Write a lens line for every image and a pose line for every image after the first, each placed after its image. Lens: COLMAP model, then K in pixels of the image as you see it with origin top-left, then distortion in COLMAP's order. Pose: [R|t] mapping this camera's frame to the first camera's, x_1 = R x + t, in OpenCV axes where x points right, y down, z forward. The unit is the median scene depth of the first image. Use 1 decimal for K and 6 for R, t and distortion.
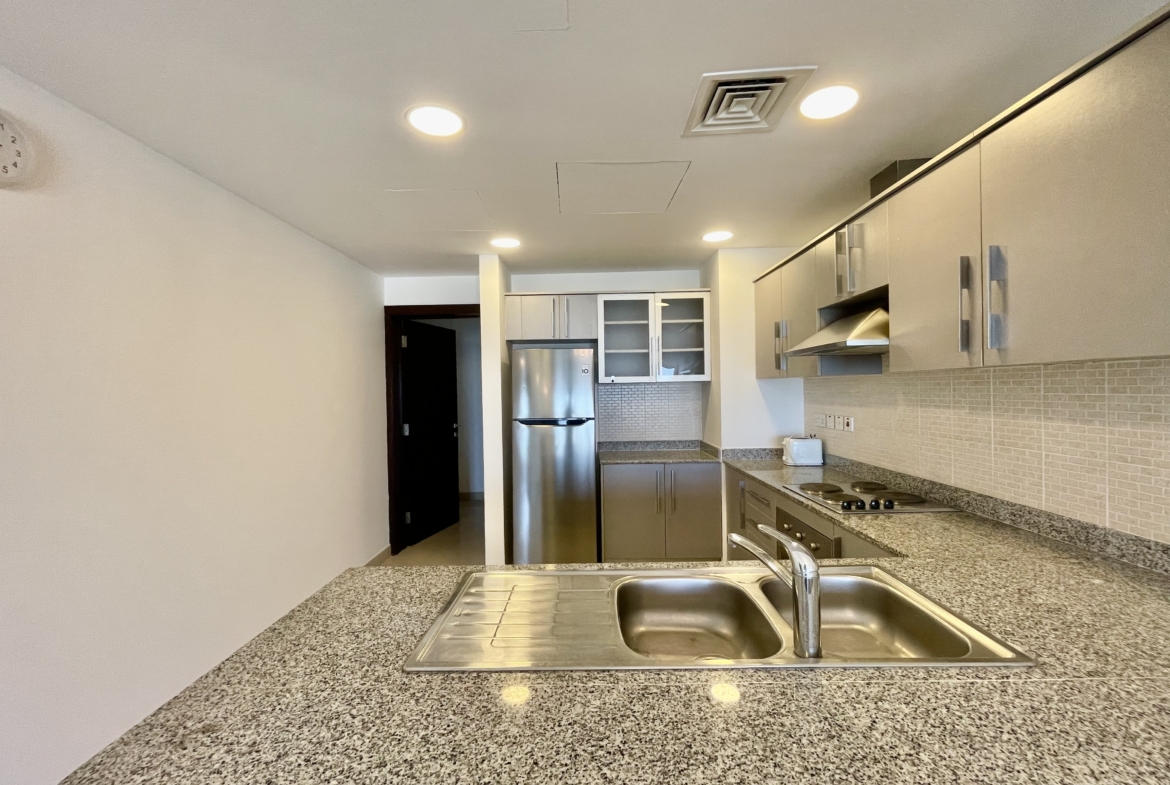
lens RADIAL K [[473.2, 0, 582.8], [0, 473.2, 396.3], [0, 0, 1]] dist [0.001655, 0.000138]
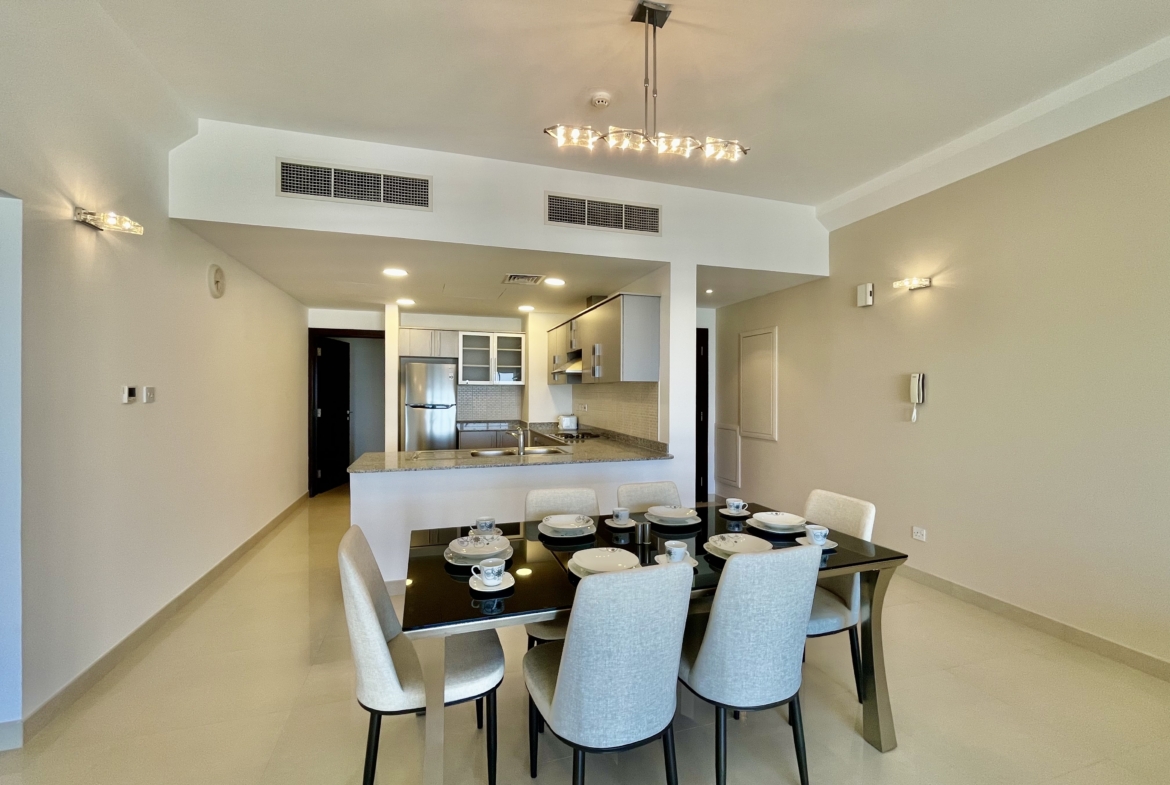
lens RADIAL K [[473.2, 0, 582.8], [0, 473.2, 396.3], [0, 0, 1]] dist [0.001655, 0.000138]
pose [[0.949445, 0.020774, 0.313245, -0.071798], [-0.019006, 0.999782, -0.008697, 0.020363], [-0.313358, 0.002304, 0.949632, -0.719151]]
